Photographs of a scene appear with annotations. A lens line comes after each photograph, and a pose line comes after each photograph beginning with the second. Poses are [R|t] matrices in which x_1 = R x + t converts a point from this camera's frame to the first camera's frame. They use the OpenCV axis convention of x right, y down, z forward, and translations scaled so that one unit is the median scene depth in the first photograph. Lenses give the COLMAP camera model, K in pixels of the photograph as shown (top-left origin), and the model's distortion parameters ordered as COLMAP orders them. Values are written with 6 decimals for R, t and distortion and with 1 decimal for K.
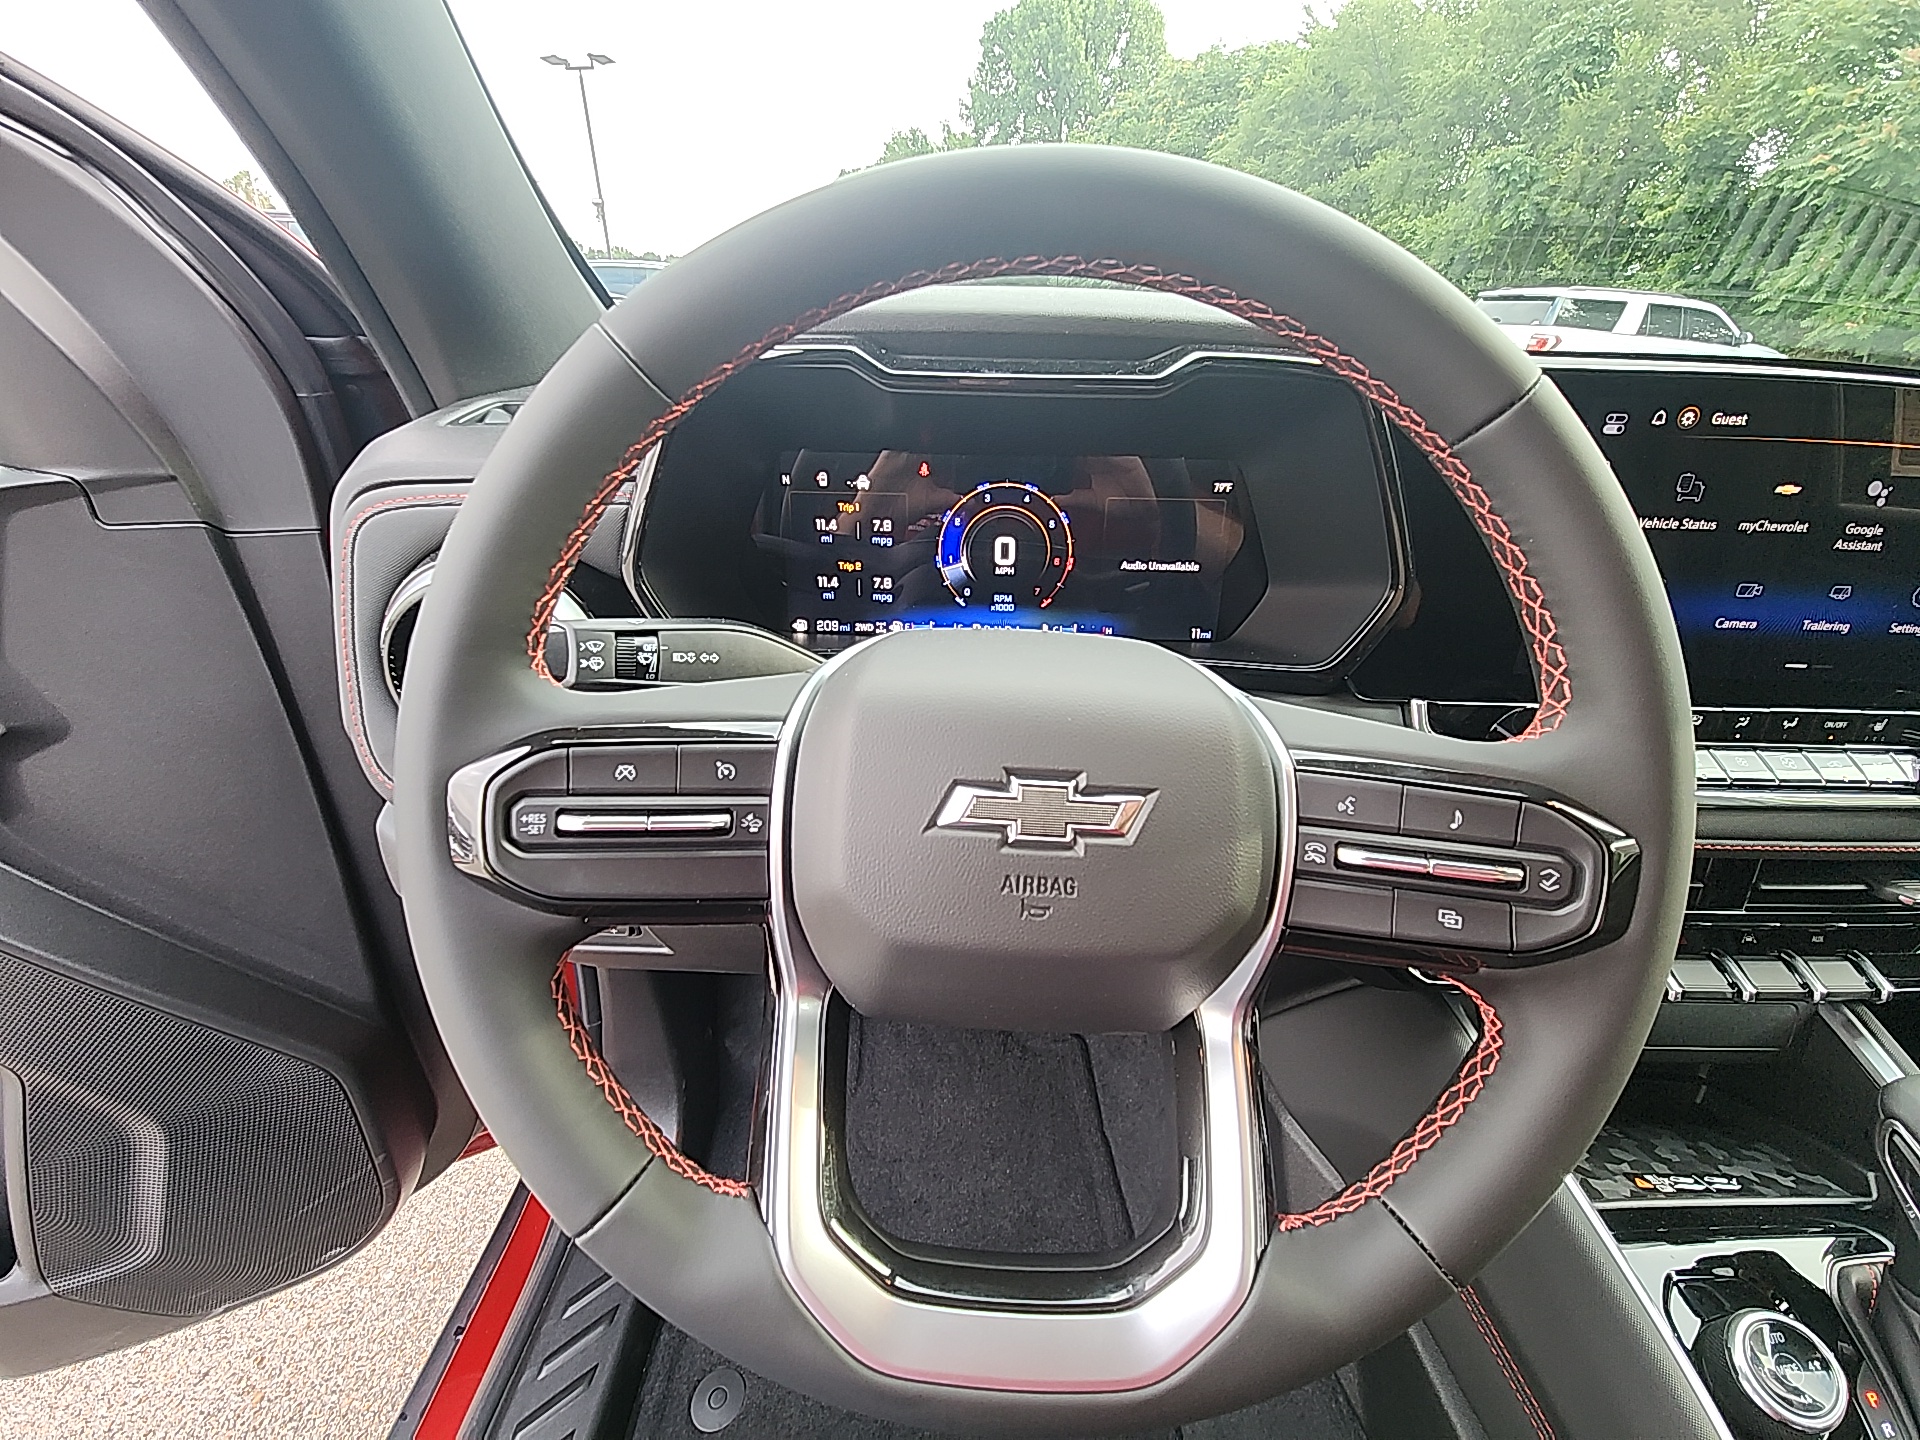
lens RADIAL K [[770.6, 0, 955.5], [0, 770.6, 706.5], [0, 0, 1]] dist [0.035378, -0.022778]
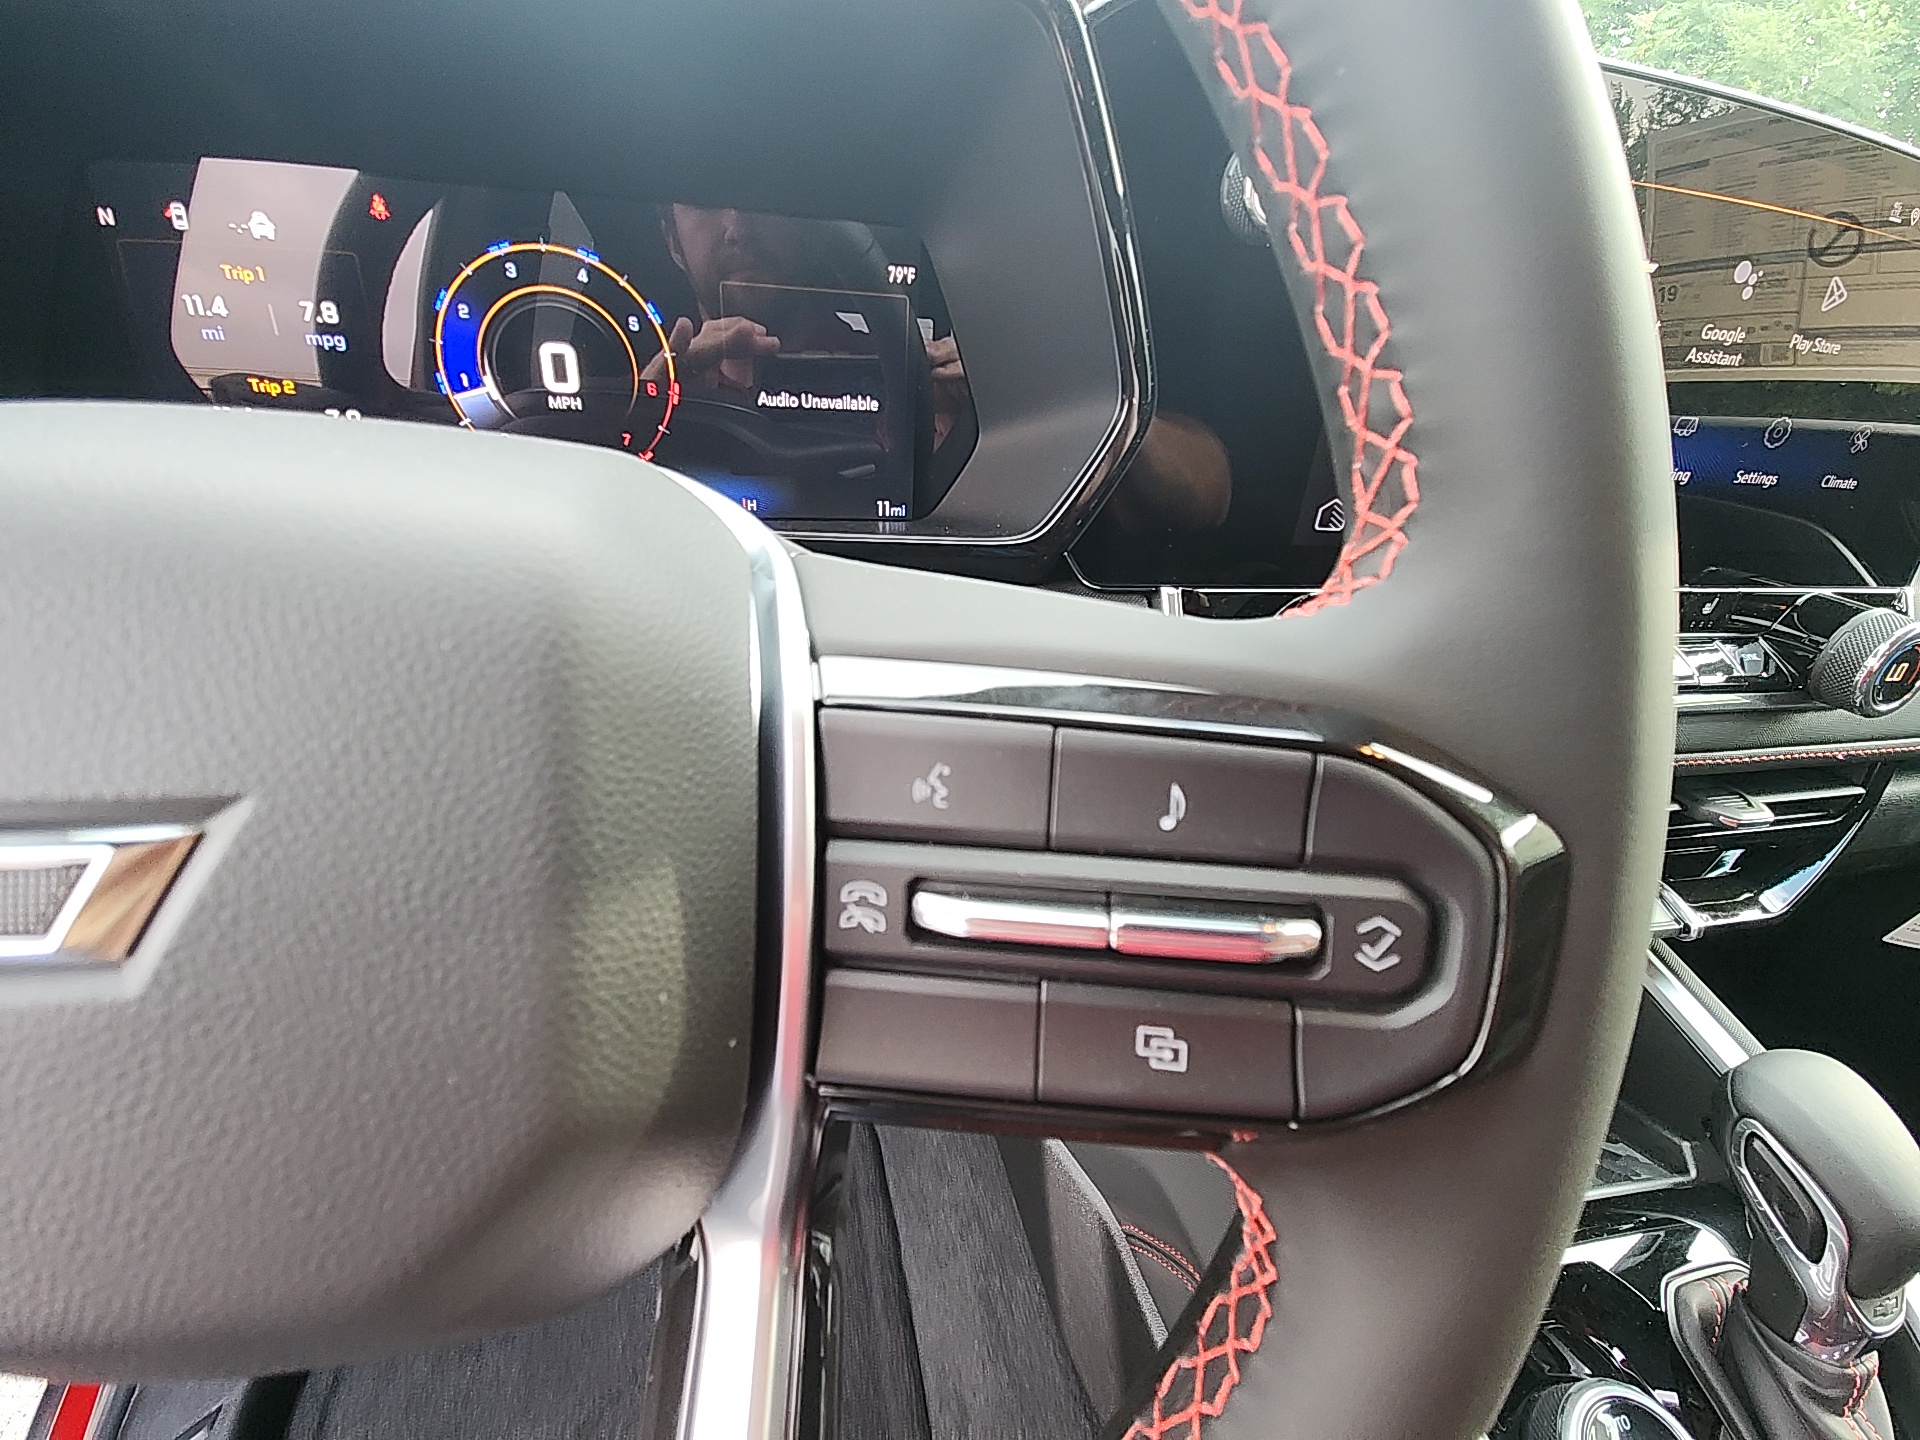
lens RADIAL K [[769.5, 0, 949.2], [0, 769.5, 710.4], [0, 0, 1]] dist [0.012582, -0.007786]
pose [[0.977984, -0.054651, 0.201395, 0.426393], [0.038610, 0.995823, 0.082736, 0.055047], [-0.205075, -0.073138, 0.976010, 0.602826]]
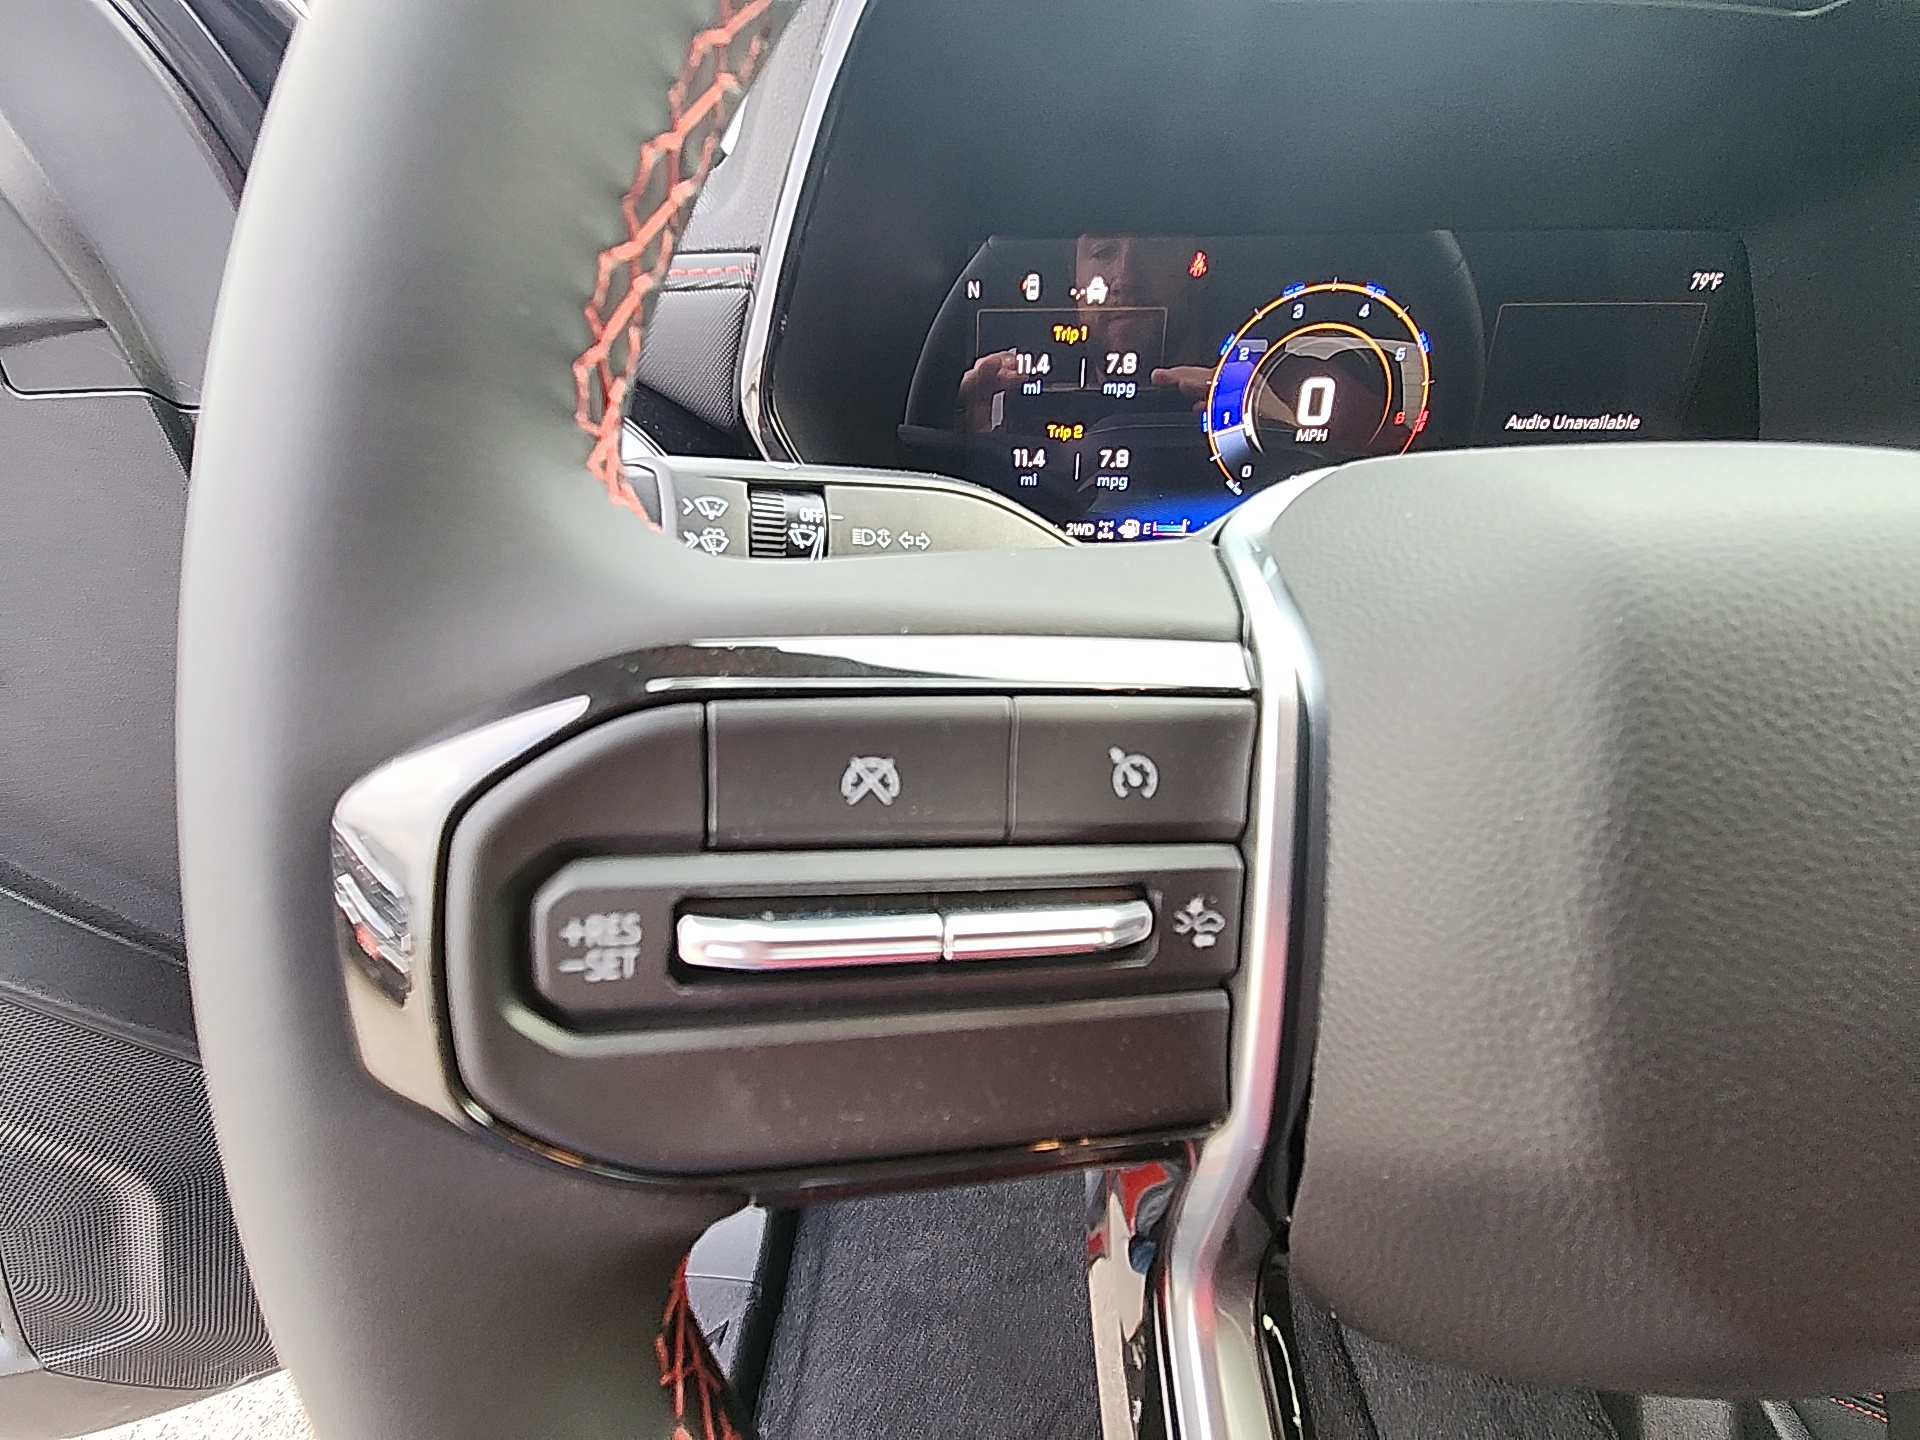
lens RADIAL K [[769.5, 0, 949.2], [0, 769.5, 710.4], [0, 0, 1]] dist [0.012582, -0.007786]
pose [[0.997543, 0.007991, -0.069607, -0.350849], [-0.004770, 0.998915, 0.046330, 0.038636], [0.069901, -0.045884, 0.996498, 0.646198]]
